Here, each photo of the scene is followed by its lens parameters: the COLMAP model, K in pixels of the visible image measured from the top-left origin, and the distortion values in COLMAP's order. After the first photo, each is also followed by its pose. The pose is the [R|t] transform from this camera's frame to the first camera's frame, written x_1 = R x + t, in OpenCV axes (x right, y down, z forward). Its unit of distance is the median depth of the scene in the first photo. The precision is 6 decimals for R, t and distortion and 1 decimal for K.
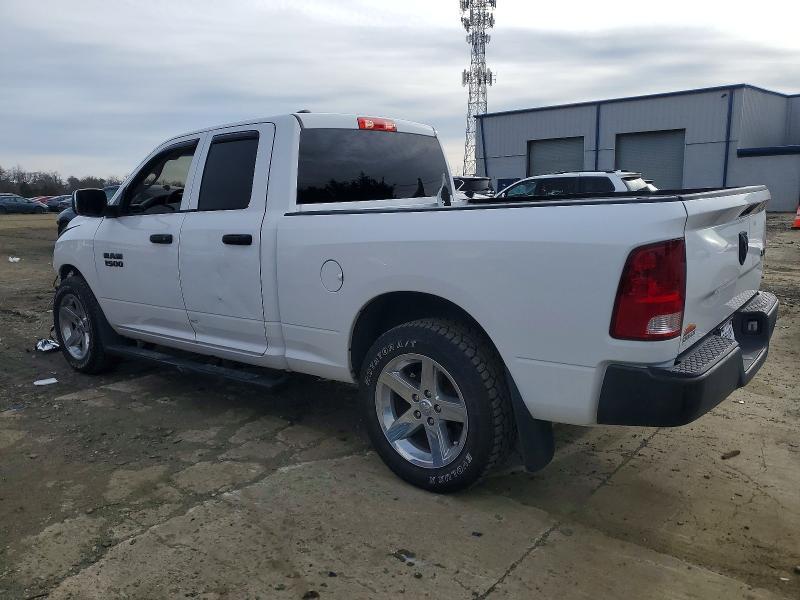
lens RADIAL K [[621.9, 0, 400.0], [0, 621.9, 300.0], [0, 0, 1]] dist [0.001319, 0.001848]
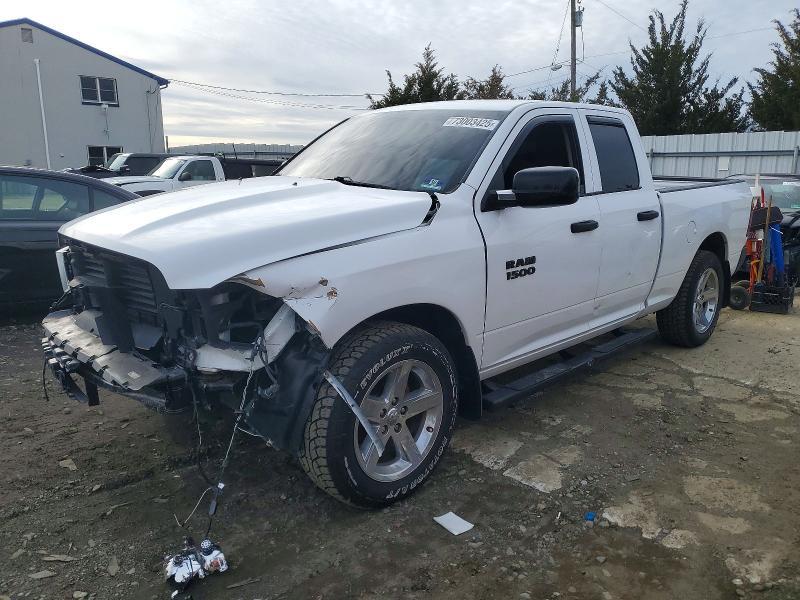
lens RADIAL K [[621.9, 0, 400.0], [0, 621.9, 300.0], [0, 0, 1]] dist [0.001319, 0.001848]
pose [[0.126324, -0.184681, 0.974646, -1.459219], [0.169396, 0.972102, 0.162243, -0.207535], [-0.977419, 0.144606, 0.154084, 1.277083]]
